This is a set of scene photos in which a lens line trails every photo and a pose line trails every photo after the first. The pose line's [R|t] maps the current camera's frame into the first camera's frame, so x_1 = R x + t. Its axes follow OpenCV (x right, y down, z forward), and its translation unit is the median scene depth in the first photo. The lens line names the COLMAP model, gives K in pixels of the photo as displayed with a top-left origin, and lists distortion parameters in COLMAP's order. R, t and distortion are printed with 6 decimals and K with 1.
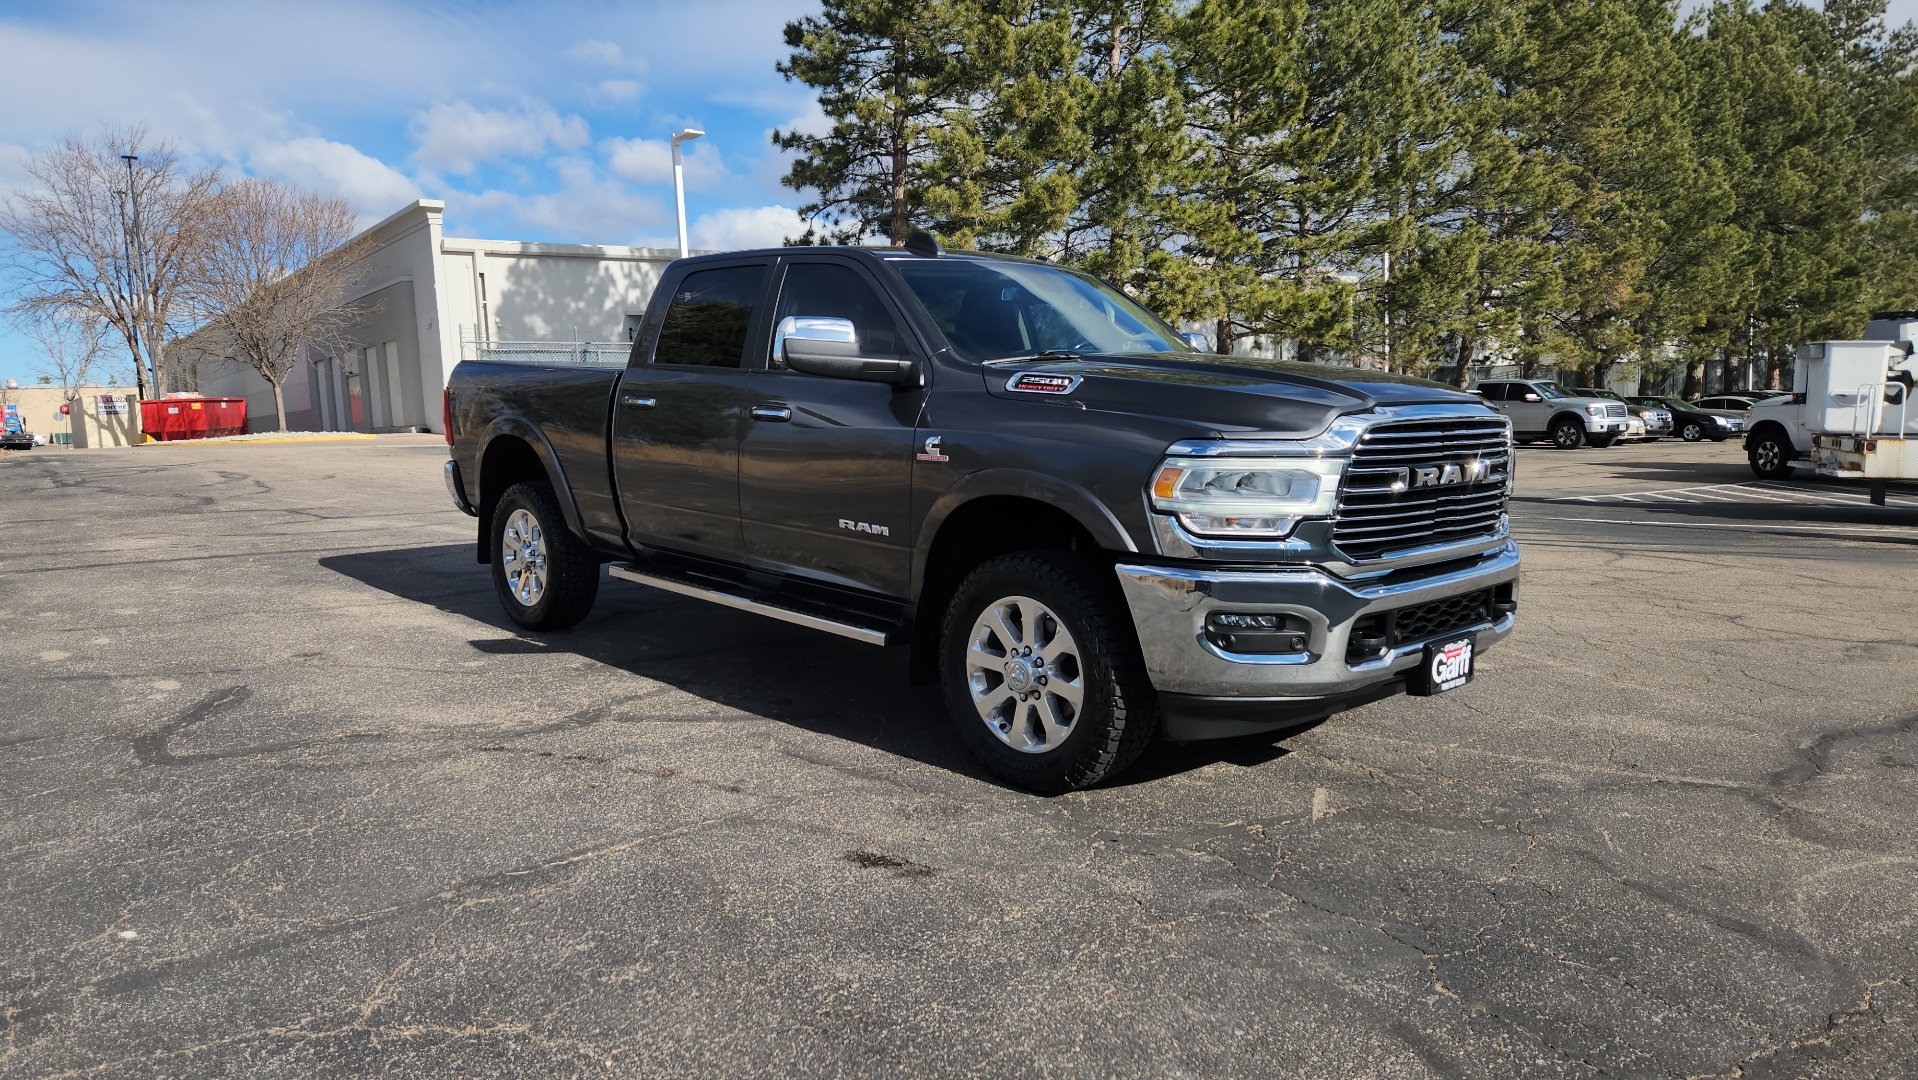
lens RADIAL K [[1285.9, 0, 919.9], [0, 1285.9, 529.0], [0, 0, 1]] dist [0.072088, -0.056507]
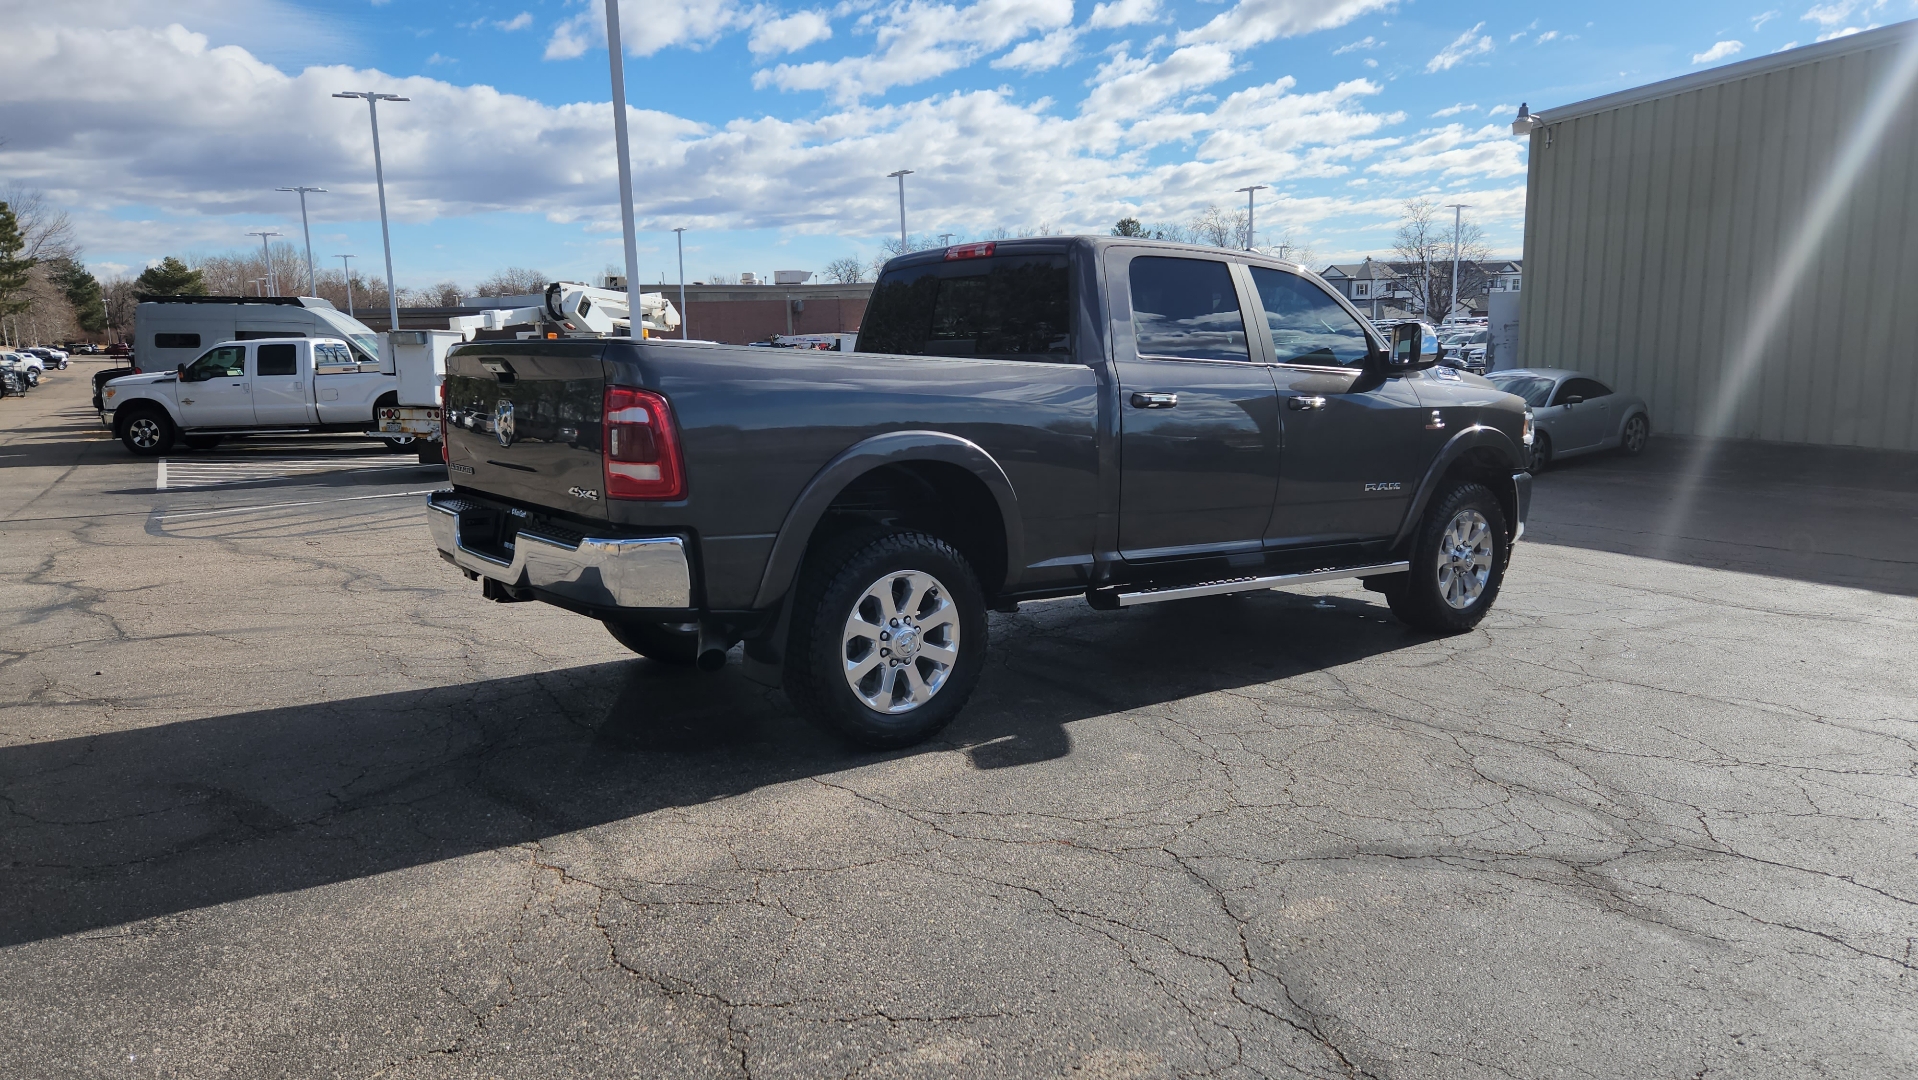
lens RADIAL K [[1285.9, 0, 930.0], [0, 1285.9, 535.7], [0, 0, 1]] dist [0.072088, -0.056507]
pose [[0.092112, -0.133694, 0.986733, -0.310613], [0.108586, 0.986384, 0.123510, -0.036842], [-0.989810, 0.095769, 0.105375, 0.296854]]
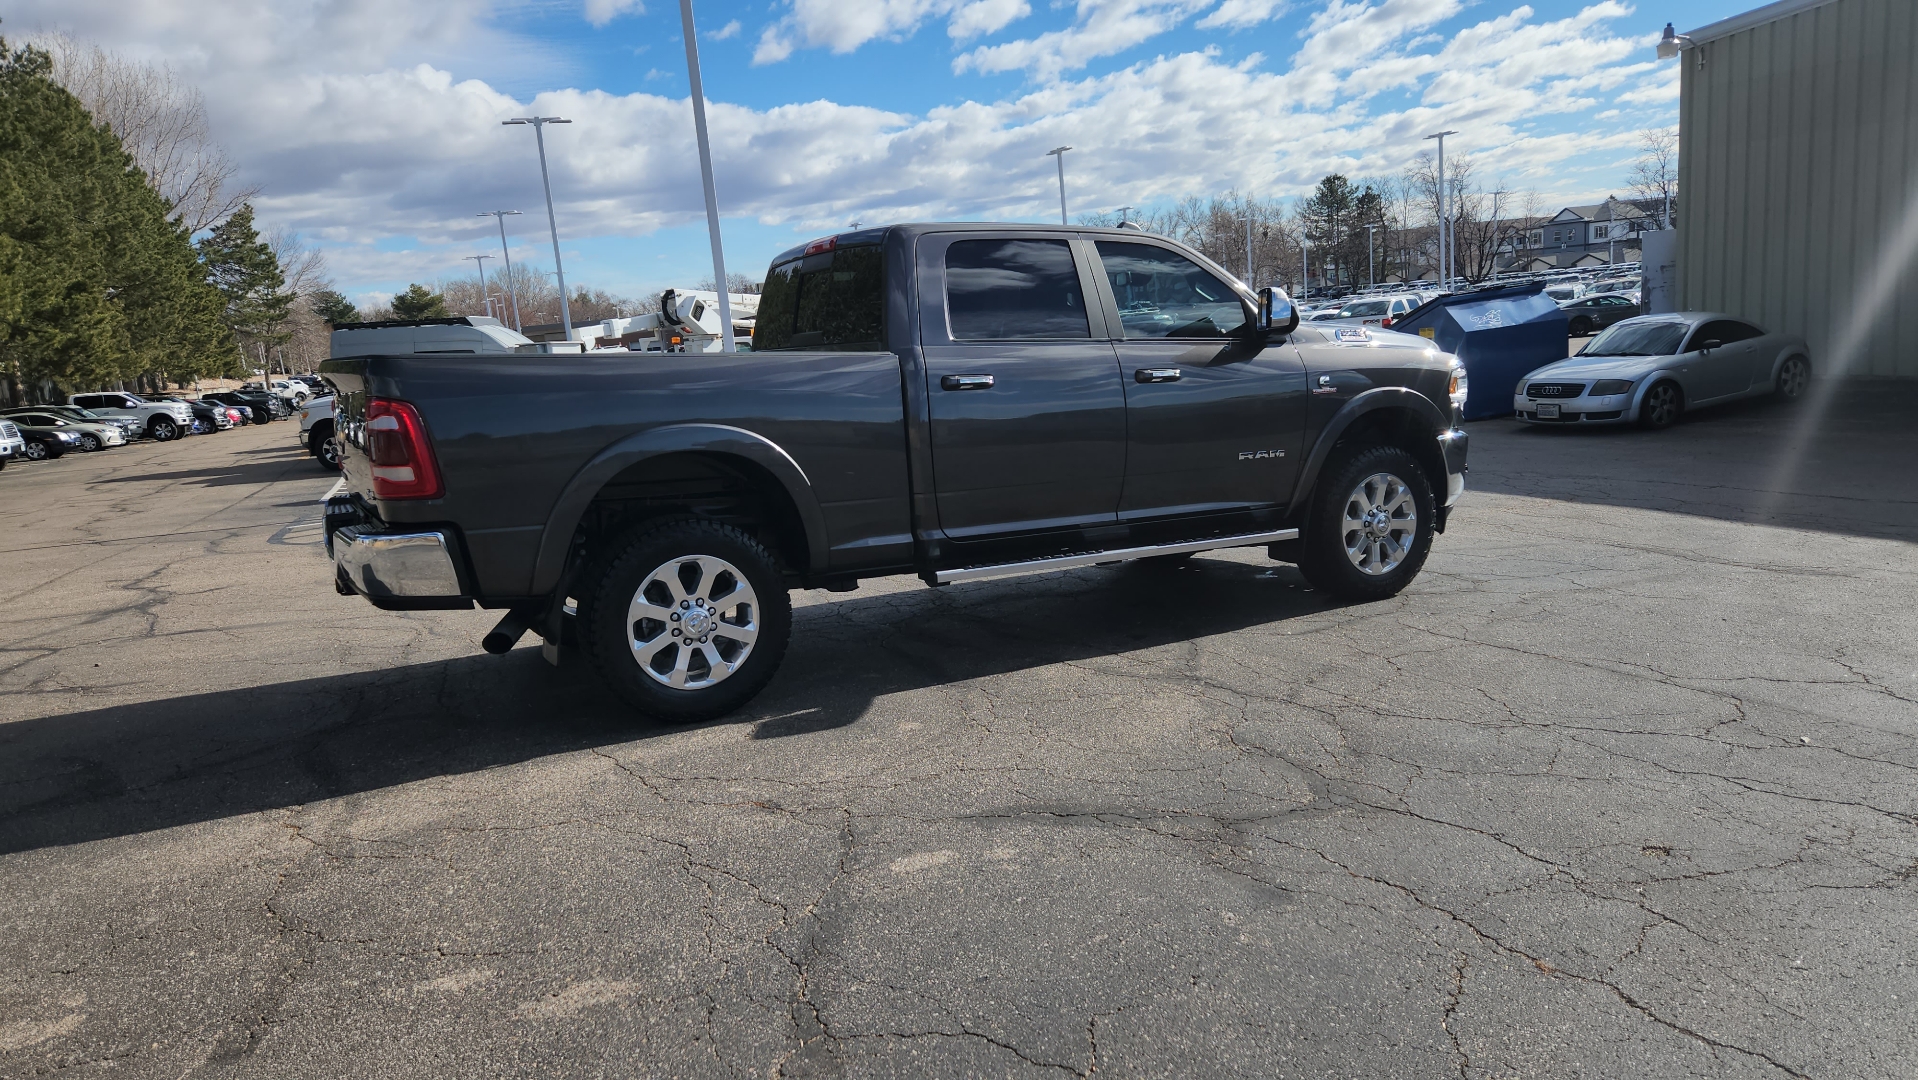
lens RADIAL K [[1285.9, 0, 937.1], [0, 1285.9, 555.6], [0, 0, 1]] dist [0.072088, -0.056507]
pose [[0.243141, -0.166663, 0.955566, -0.308996], [0.161960, 0.978275, 0.129414, -0.027662], [-0.956374, 0.123297, 0.264851, 0.221034]]
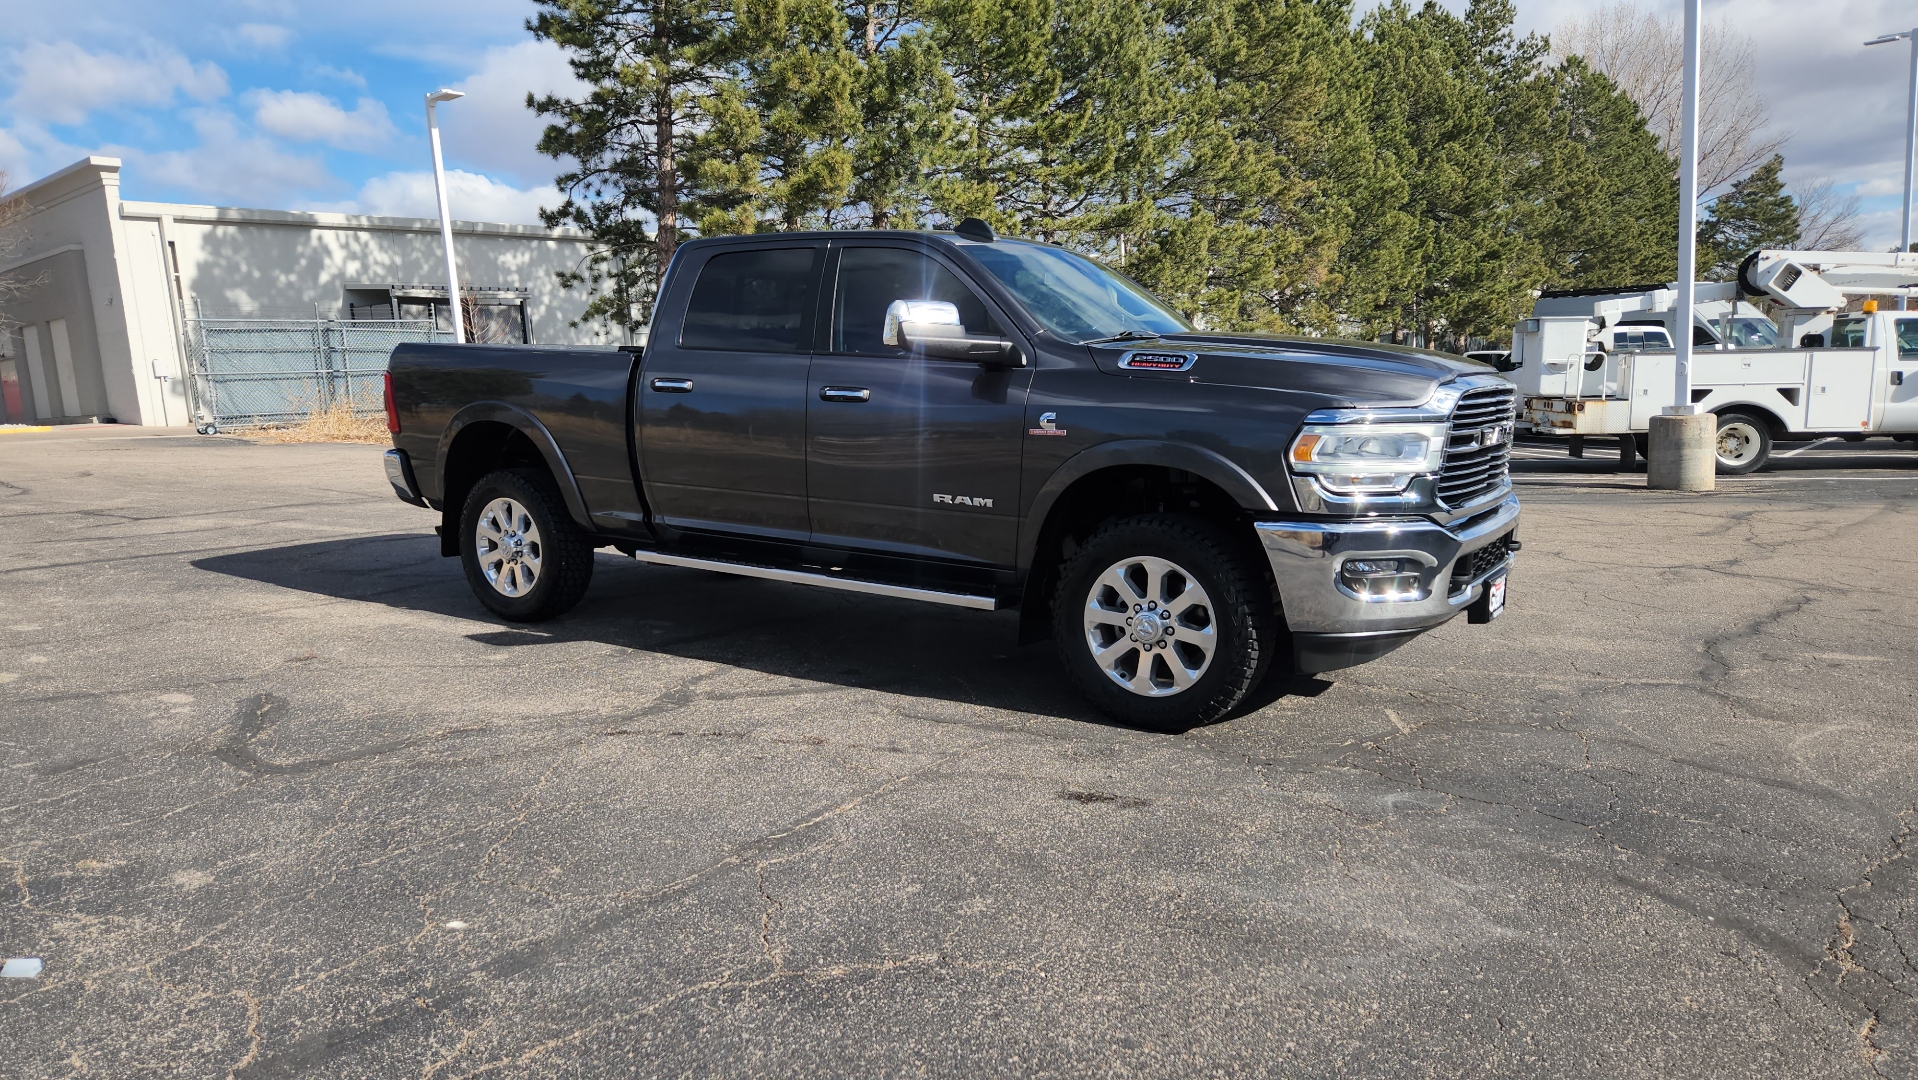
lens RADIAL K [[1285.9, 0, 934.7], [0, 1285.9, 560.5], [0, 0, 1]] dist [0.072088, -0.056507]
pose [[0.973067, -0.046307, 0.225822, -0.069551], [0.036883, 0.998271, 0.045775, -0.000237], [-0.227551, -0.036214, 0.973093, -0.006620]]
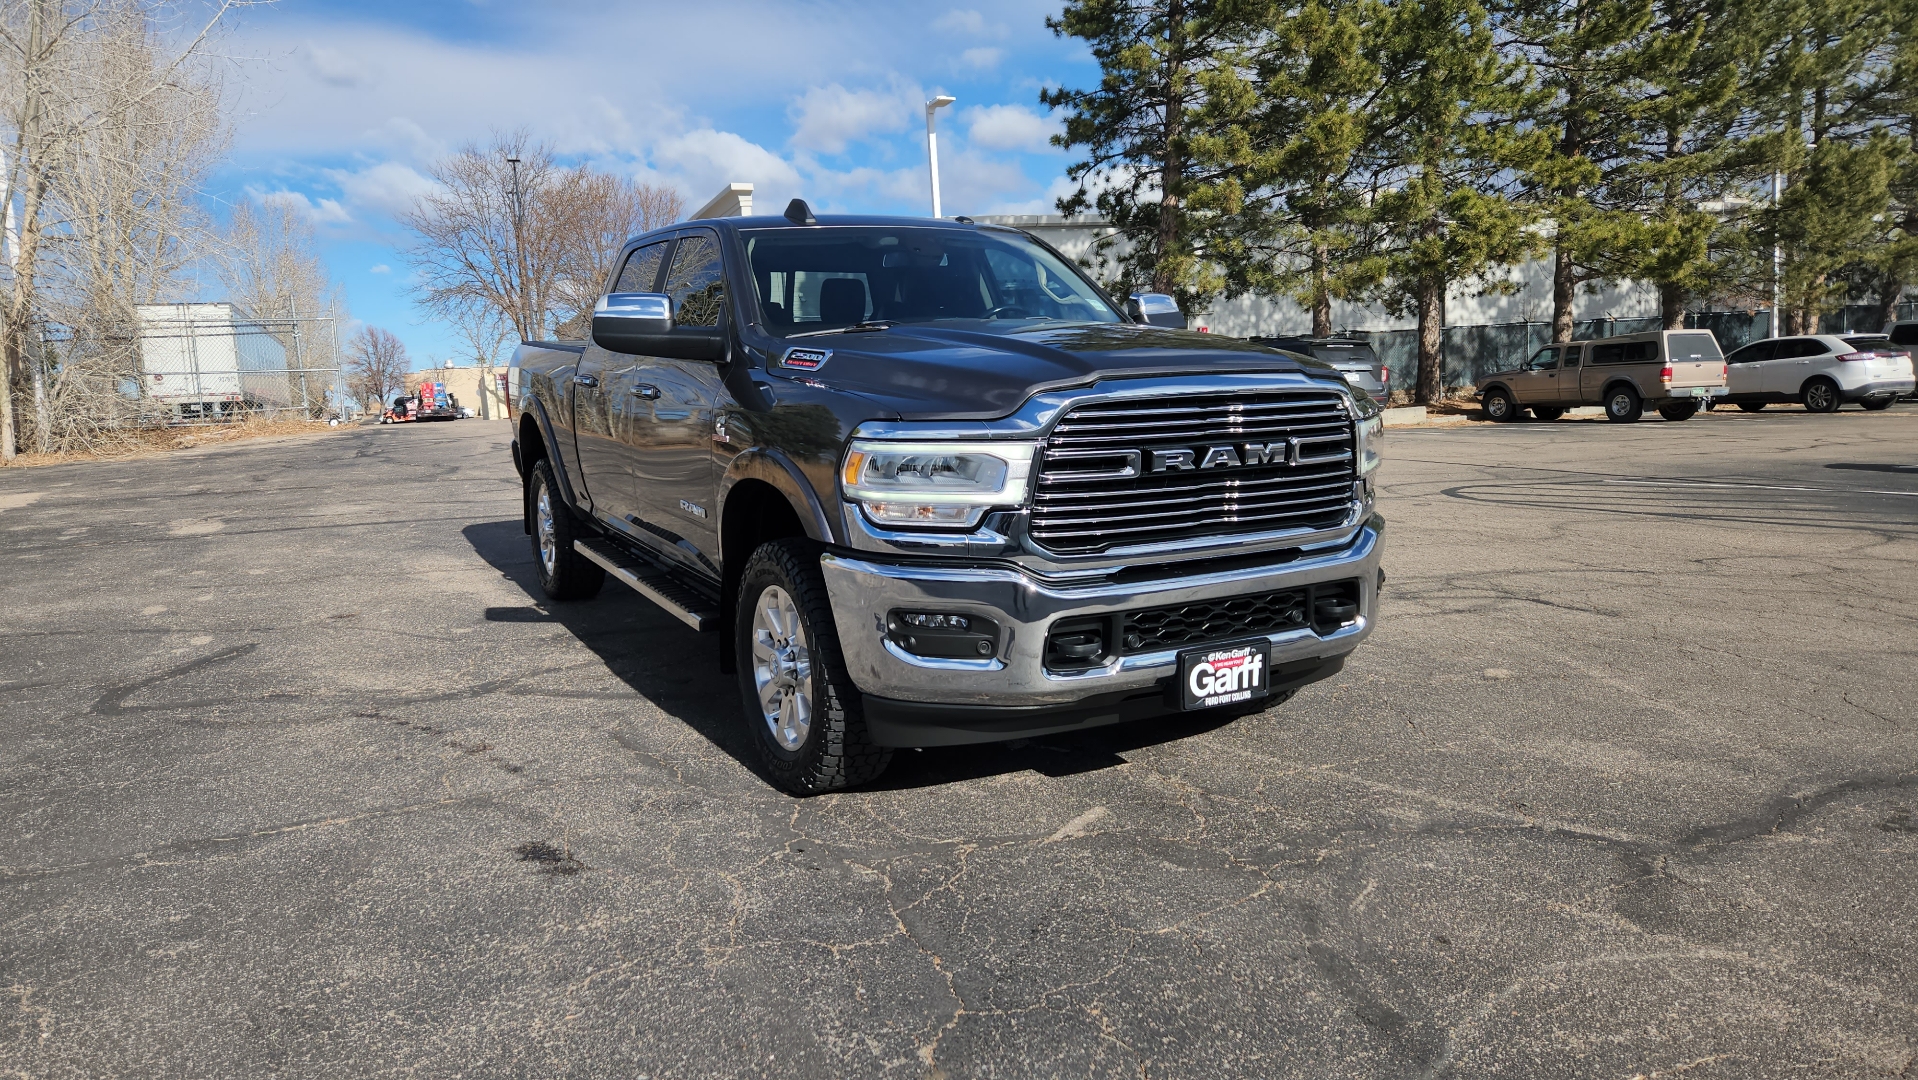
lens RADIAL K [[1285.9, 0, 917.7], [0, 1285.9, 535.8], [0, 0, 1]] dist [0.072088, -0.056507]
pose [[0.962690, 0.014590, -0.270214, 0.086869], [-0.005470, 0.999391, 0.034472, -0.003536], [0.270552, -0.031708, 0.962183, 0.023290]]
